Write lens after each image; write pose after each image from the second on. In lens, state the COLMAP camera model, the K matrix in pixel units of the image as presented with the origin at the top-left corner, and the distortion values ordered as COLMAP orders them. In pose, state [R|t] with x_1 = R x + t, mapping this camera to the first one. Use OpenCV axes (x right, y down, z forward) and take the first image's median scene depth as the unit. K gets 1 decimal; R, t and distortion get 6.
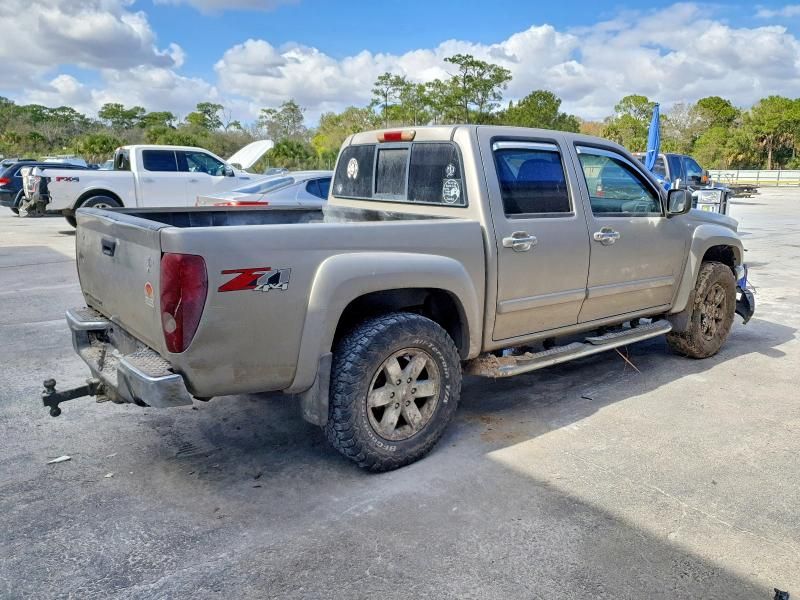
lens RADIAL K [[648.5, 0, 414.4], [0, 648.5, 301.2], [0, 0, 1]] dist [-0.008621, -0.007194]
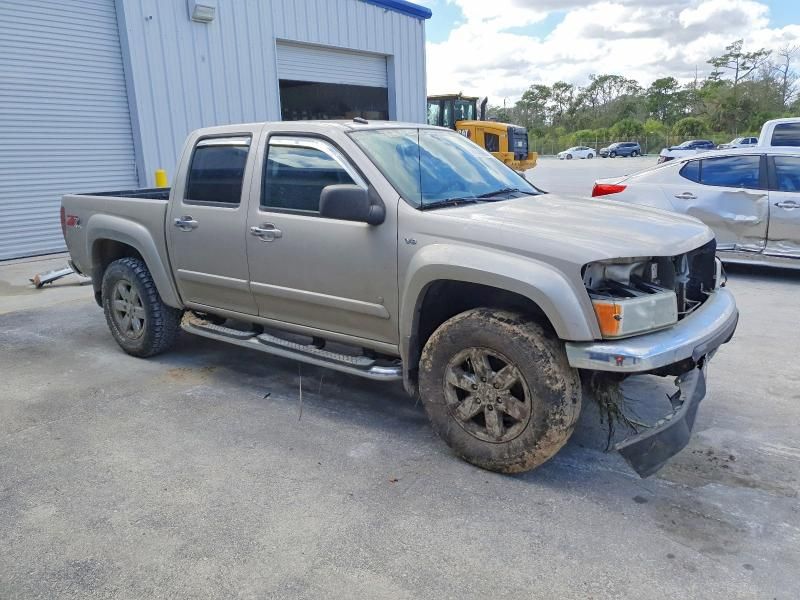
lens RADIAL K [[648.5, 0, 414.4], [0, 648.5, 301.2], [0, 0, 1]] dist [-0.008621, -0.007194]
pose [[0.240291, 0.193832, -0.951152, 1.496679], [-0.169300, 0.973211, 0.155557, -0.214029], [0.955823, 0.123651, 0.266670, 1.127584]]
